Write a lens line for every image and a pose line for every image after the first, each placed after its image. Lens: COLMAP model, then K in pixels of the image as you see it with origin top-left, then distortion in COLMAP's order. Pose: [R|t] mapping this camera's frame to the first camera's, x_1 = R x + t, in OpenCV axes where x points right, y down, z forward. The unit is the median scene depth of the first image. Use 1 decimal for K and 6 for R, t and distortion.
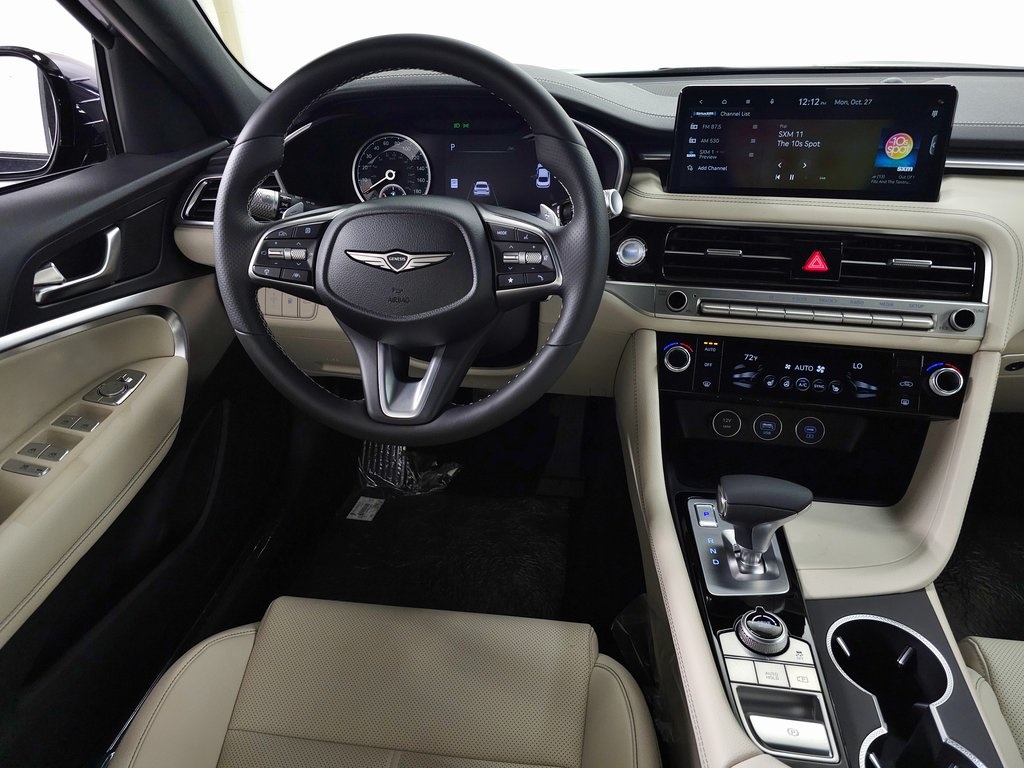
lens RADIAL K [[691.4, 0, 506.2], [0, 691.4, 382.9], [0, 0, 1]] dist [0.063244, -0.066701]
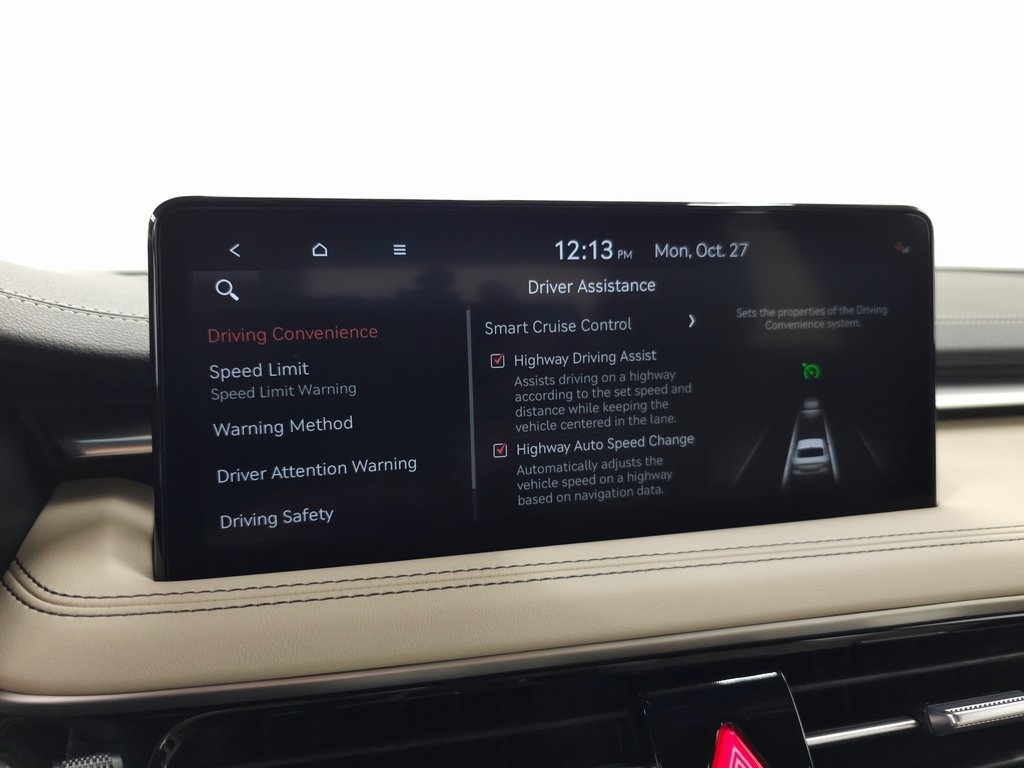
lens RADIAL K [[691.4, 0, 506.2], [0, 691.4, 382.9], [0, 0, 1]] dist [0.063244, -0.066701]
pose [[0.894148, -0.048791, 0.445106, 0.255719], [0.204099, 0.929187, -0.308147, -0.253657], [-0.398552, 0.366374, 0.840789, 0.766778]]
